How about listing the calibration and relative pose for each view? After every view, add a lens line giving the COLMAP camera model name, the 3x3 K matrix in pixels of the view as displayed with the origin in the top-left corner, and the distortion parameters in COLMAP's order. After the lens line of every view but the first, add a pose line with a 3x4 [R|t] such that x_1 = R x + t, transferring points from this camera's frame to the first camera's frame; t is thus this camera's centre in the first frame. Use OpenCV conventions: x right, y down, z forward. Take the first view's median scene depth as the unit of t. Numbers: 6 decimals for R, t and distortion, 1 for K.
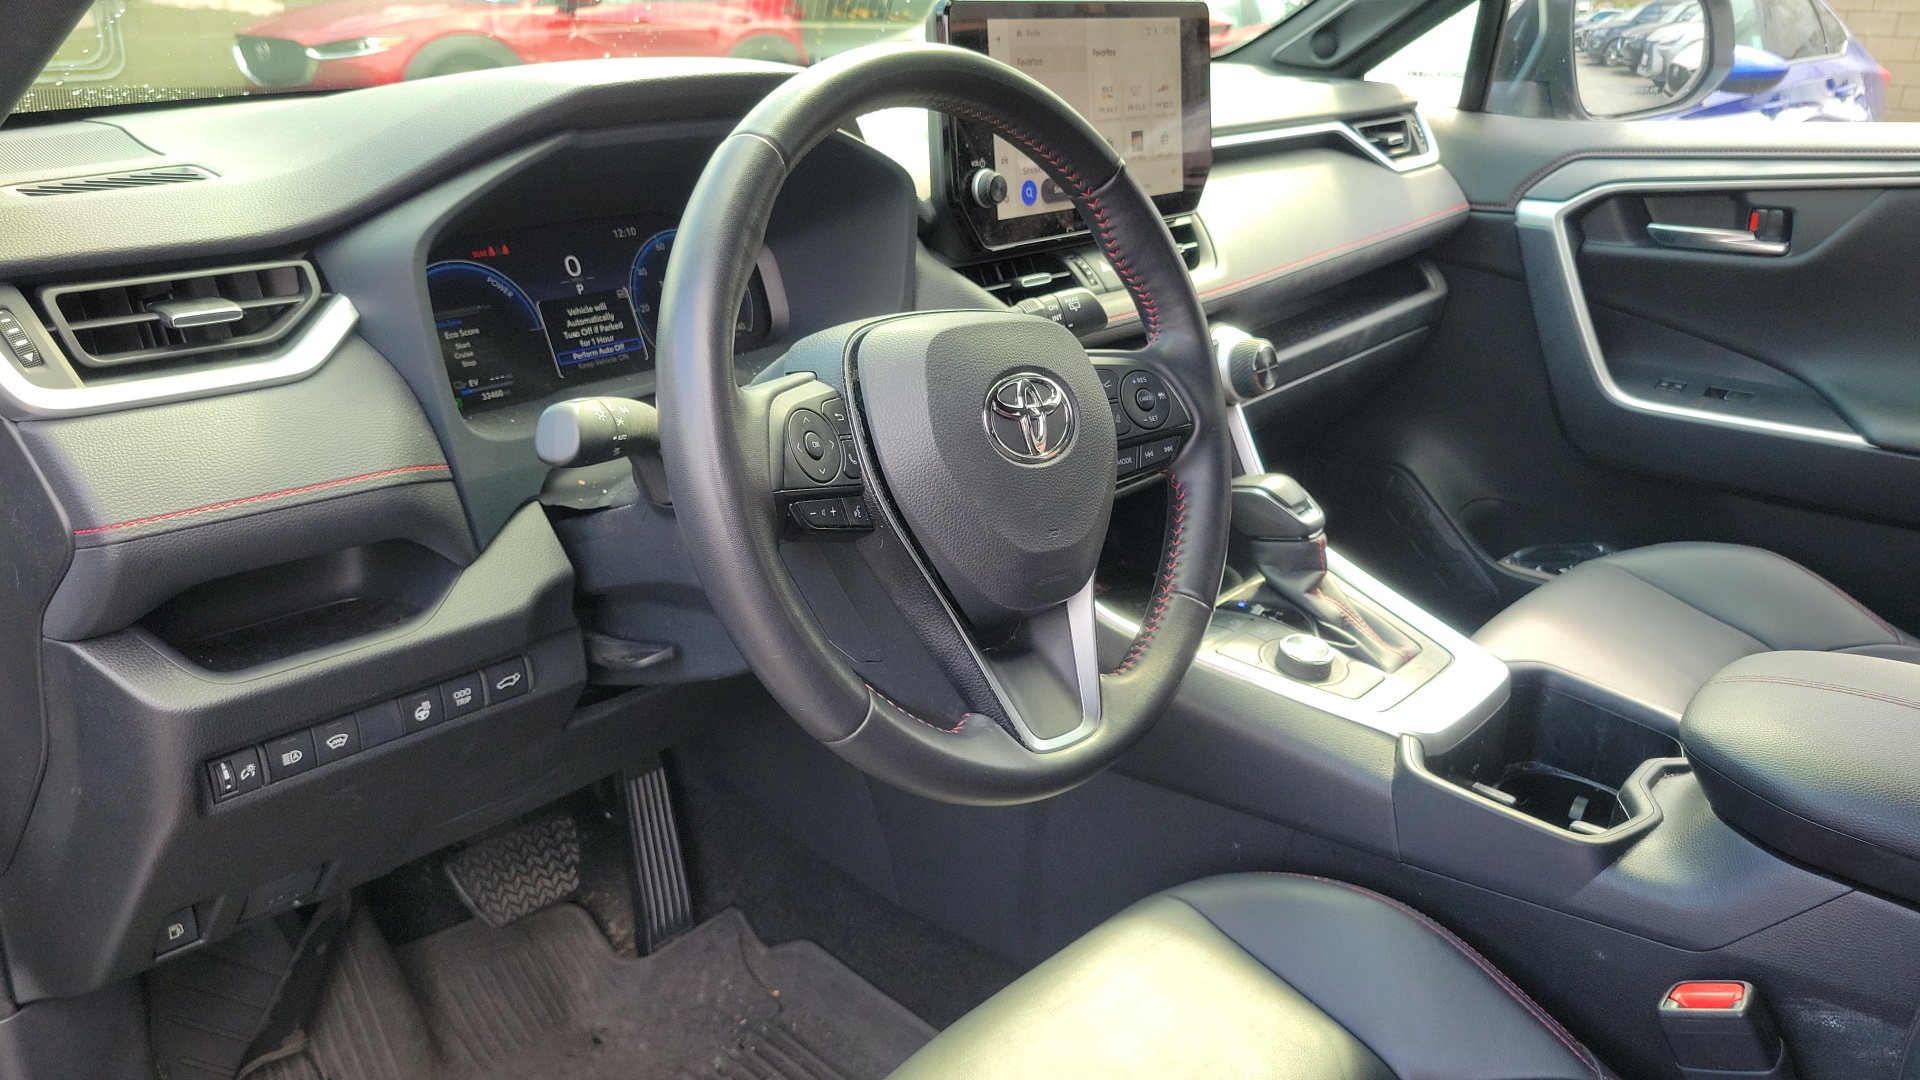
lens RADIAL K [[1466.0, 0, 960.0], [0, 1466.0, 540.0], [0, 0, 1]] dist [0.032630, -0.007254]
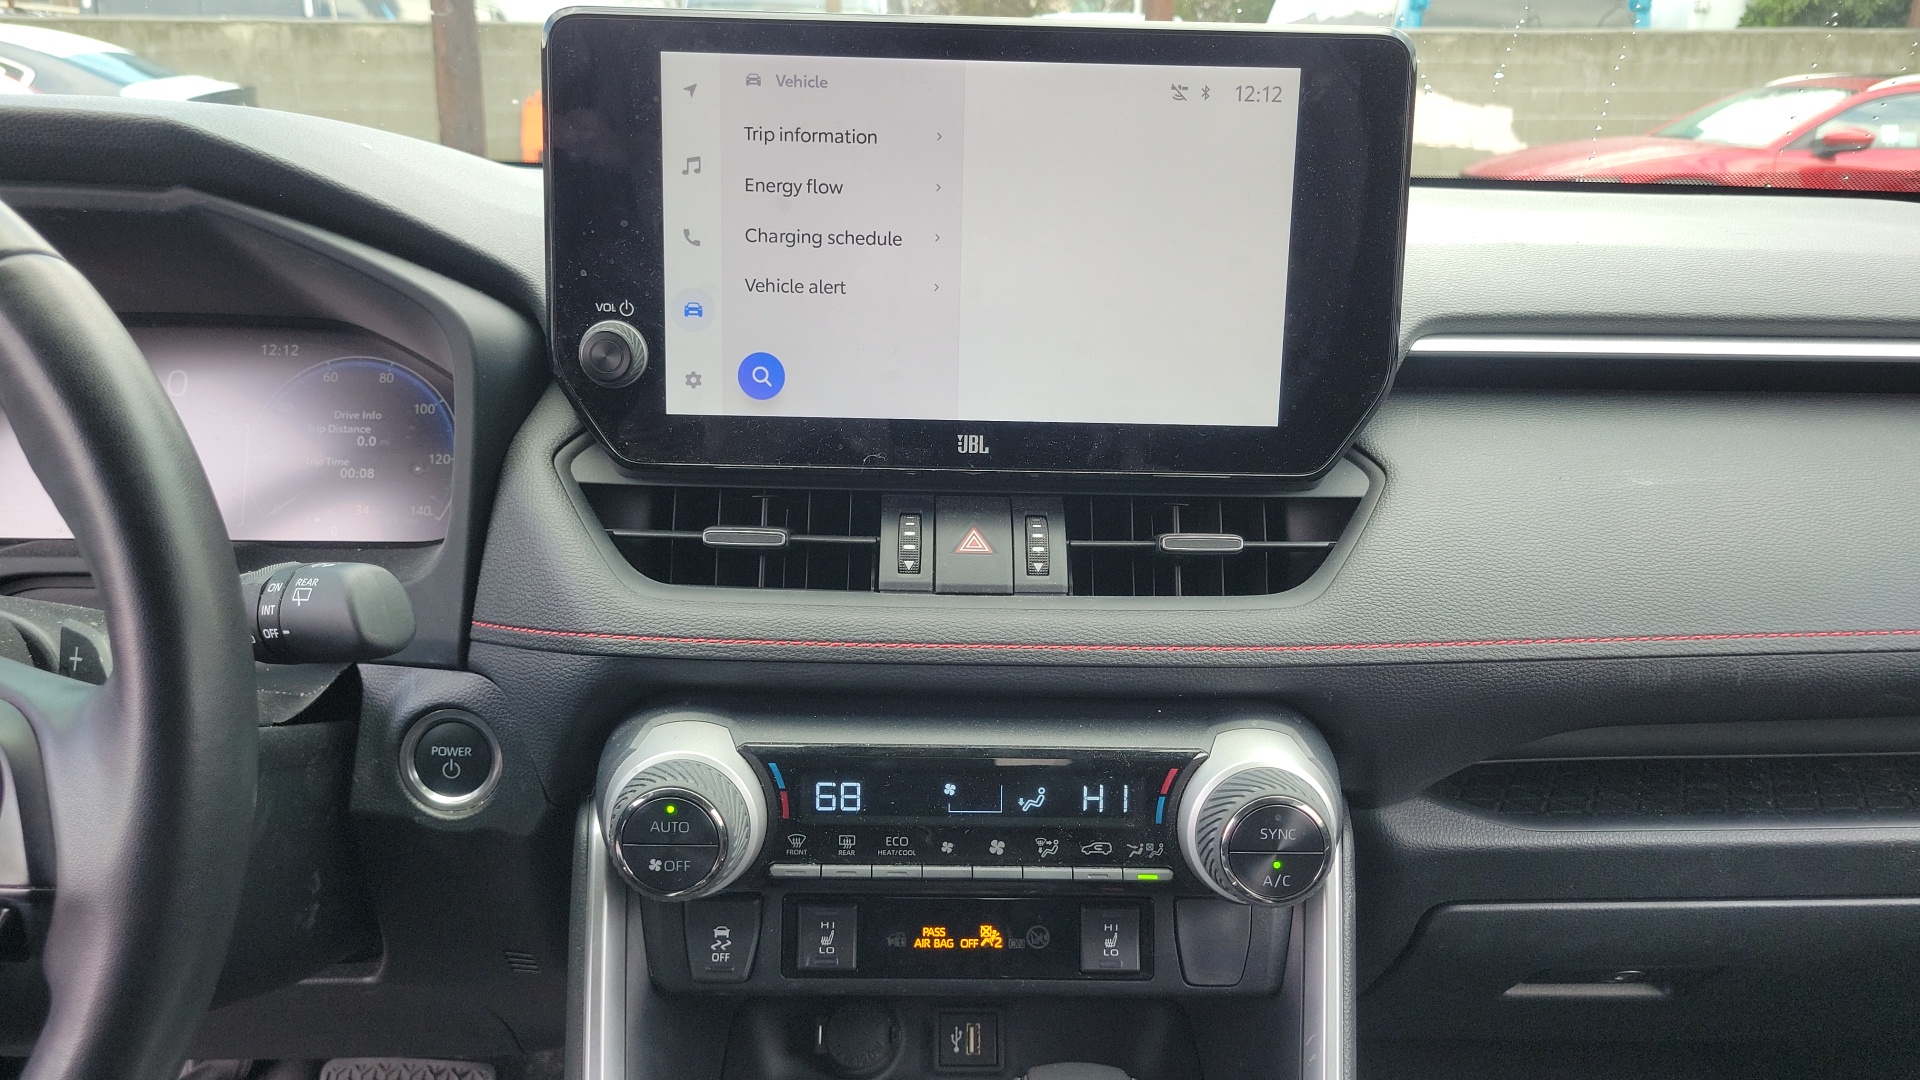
lens RADIAL K [[1466.0, 0, 960.0], [0, 1466.0, 540.0], [0, 0, 1]] dist [0.032630, -0.007254]
pose [[0.671814, 0.209605, -0.710445, 0.475244], [-0.272910, 0.961697, 0.025663, -0.208602], [0.688612, 0.176646, 0.703285, 0.673980]]
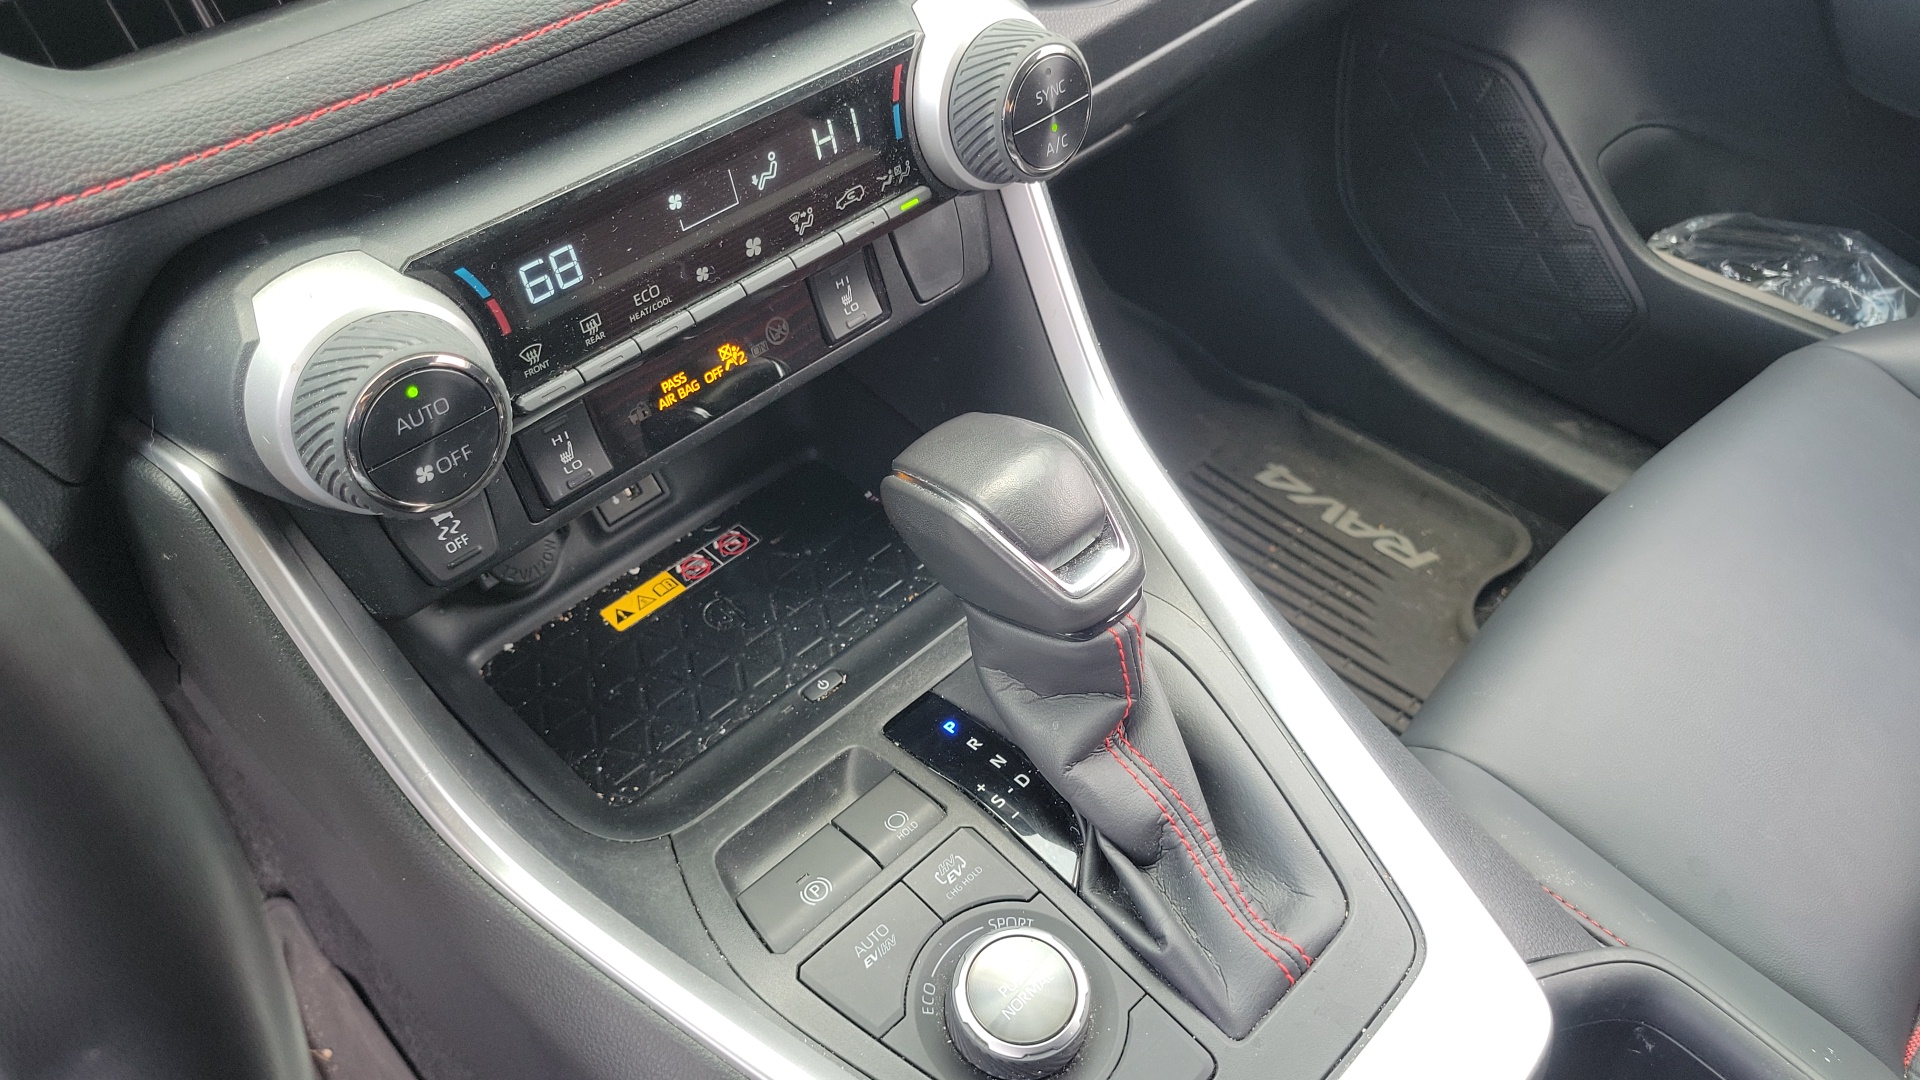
lens RADIAL K [[1451.0, 0, 960.0], [0, 1451.0, 540.0], [0, 0, 1]] dist [0.017022, -0.000582]
pose [[0.996030, 0.028743, -0.084248, 0.240818], [0.007830, 0.914477, 0.404561, -0.183220], [0.088671, -0.403615, 0.910622, 0.674559]]
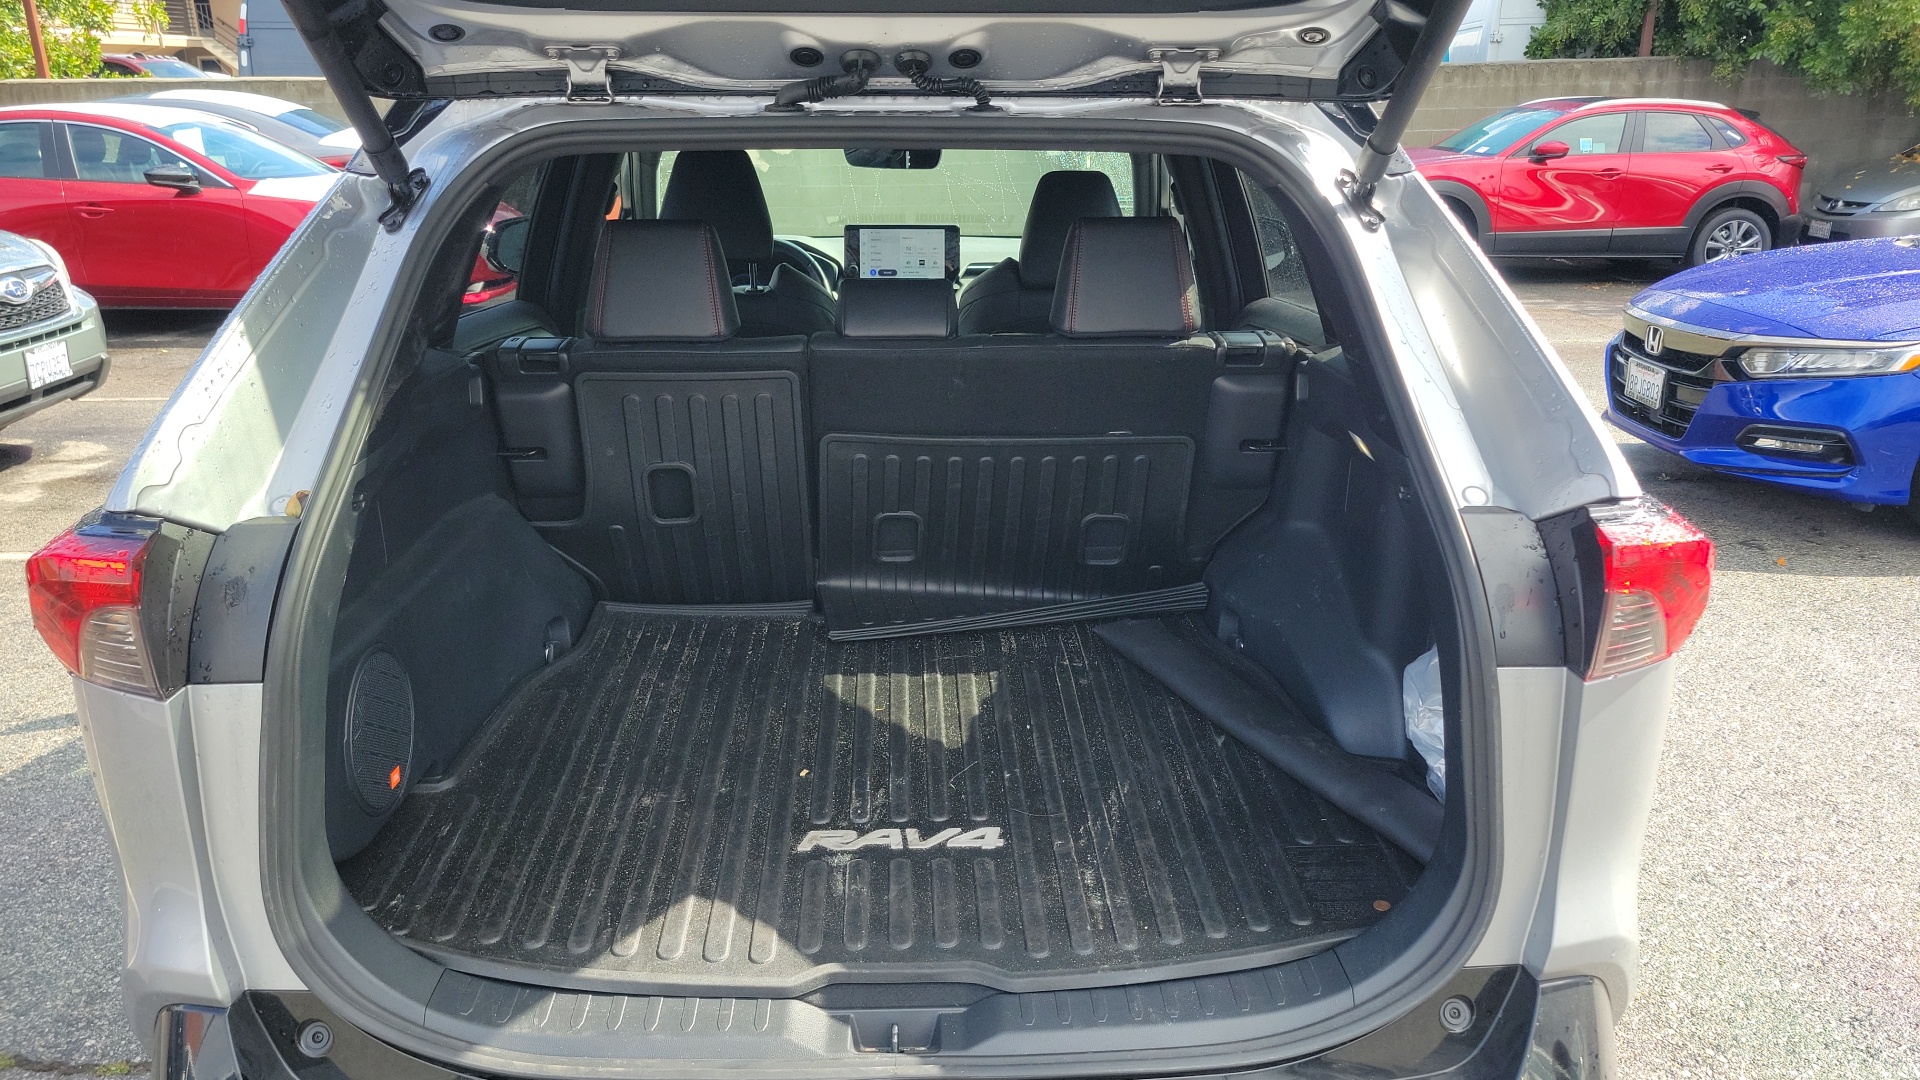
lens RADIAL K [[1446.2, 0, 960.0], [0, 1446.2, 530.3], [0, 0, 1]] dist [0.045380, -0.028612]
pose [[0.687521, 0.196800, -0.698988, 2.980219], [-0.249678, 0.967954, 0.026946, 0.261535], [0.681892, 0.155996, 0.714625, -1.463923]]
